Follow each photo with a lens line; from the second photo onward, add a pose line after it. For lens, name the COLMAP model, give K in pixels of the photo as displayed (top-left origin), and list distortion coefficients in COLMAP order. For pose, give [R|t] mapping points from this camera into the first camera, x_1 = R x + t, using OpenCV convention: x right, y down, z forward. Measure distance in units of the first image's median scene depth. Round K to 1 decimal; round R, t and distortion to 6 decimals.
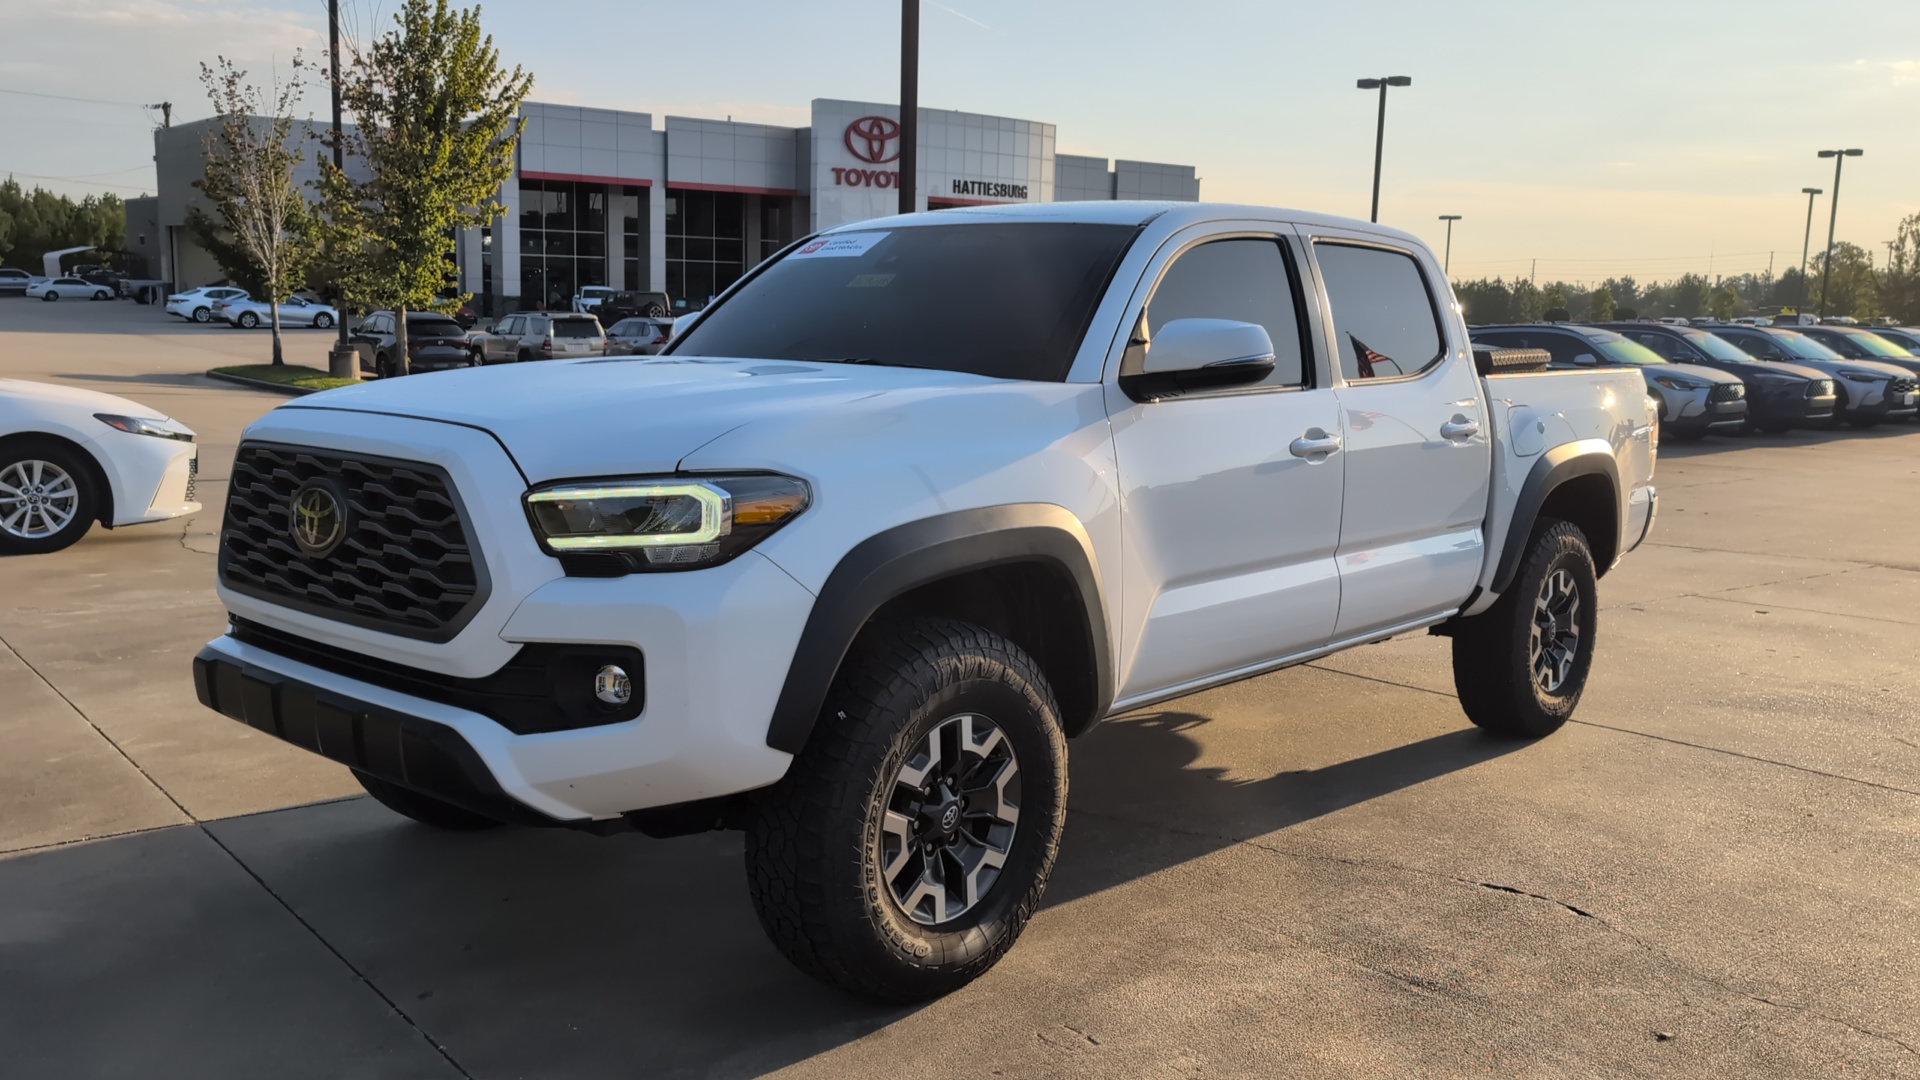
lens RADIAL K [[1613.3, 0, 961.4], [0, 1613.3, 533.3], [0, 0, 1]] dist [0.040879, -0.056464]
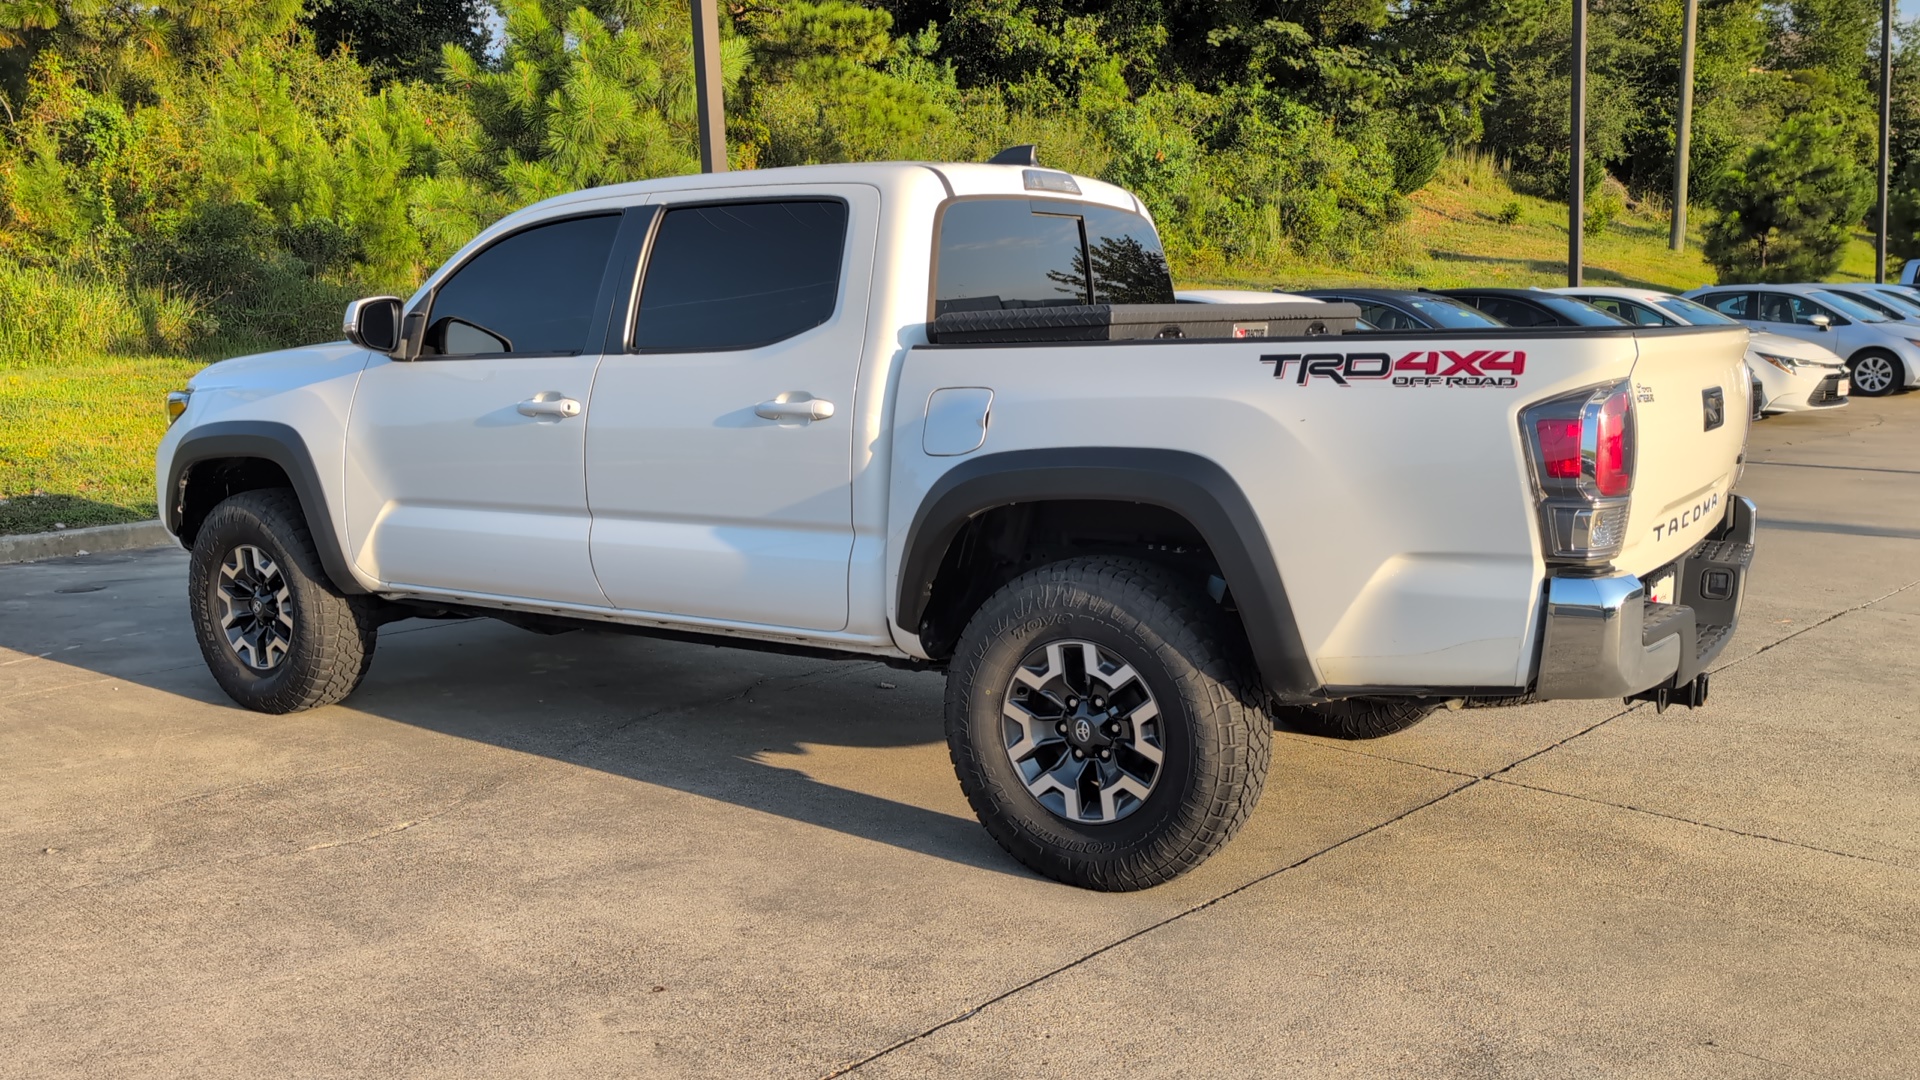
lens RADIAL K [[1613.3, 0, 961.4], [0, 1613.3, 533.3], [0, 0, 1]] dist [0.040879, -0.056464]
pose [[0.135002, 0.110302, -0.984687, 1.010519], [-0.103239, 0.989941, 0.096737, -0.079881], [0.985452, 0.088598, 0.145031, 0.857405]]
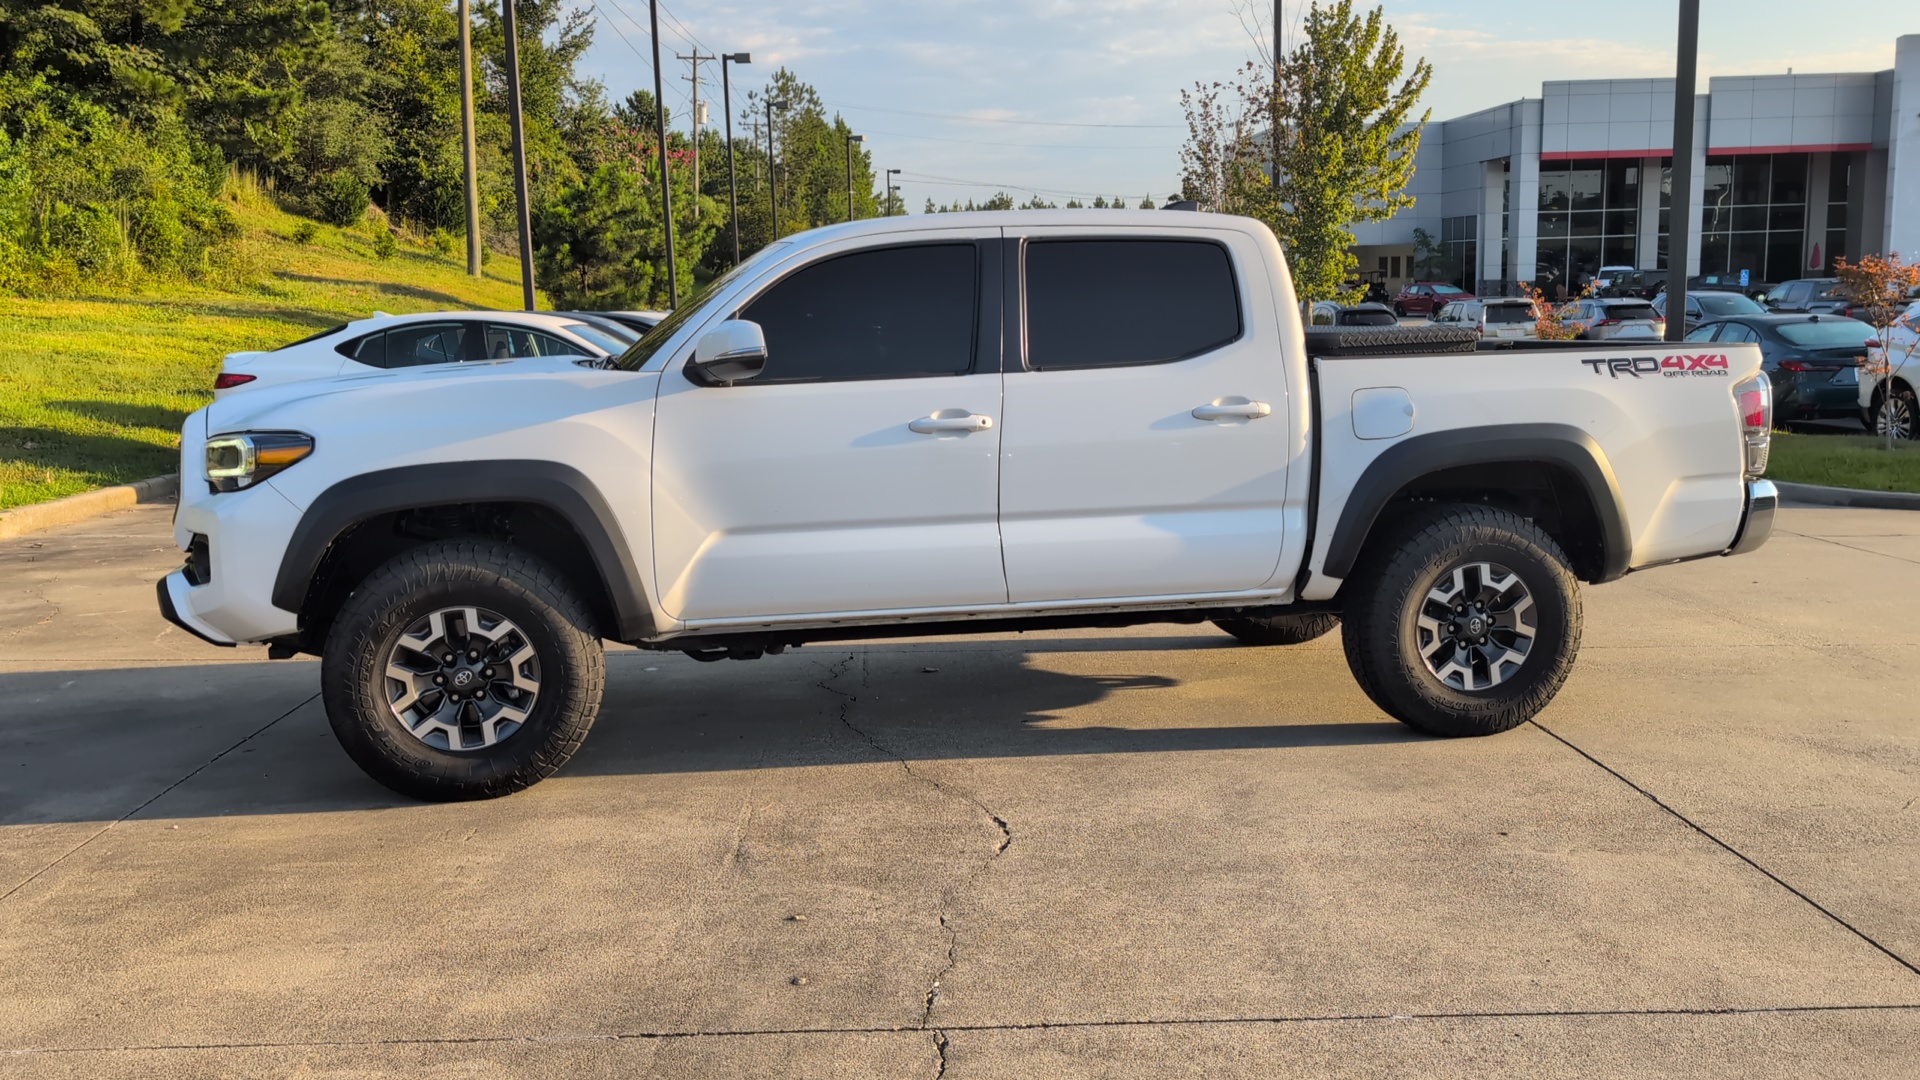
lens RADIAL K [[1613.3, 0, 961.4], [0, 1613.3, 533.3], [0, 0, 1]] dist [0.040879, -0.056464]
pose [[0.797922, 0.049369, -0.600736, 0.698078], [-0.044520, 0.998745, 0.022944, -0.002716], [0.601115, 0.008437, 0.799118, 0.068347]]
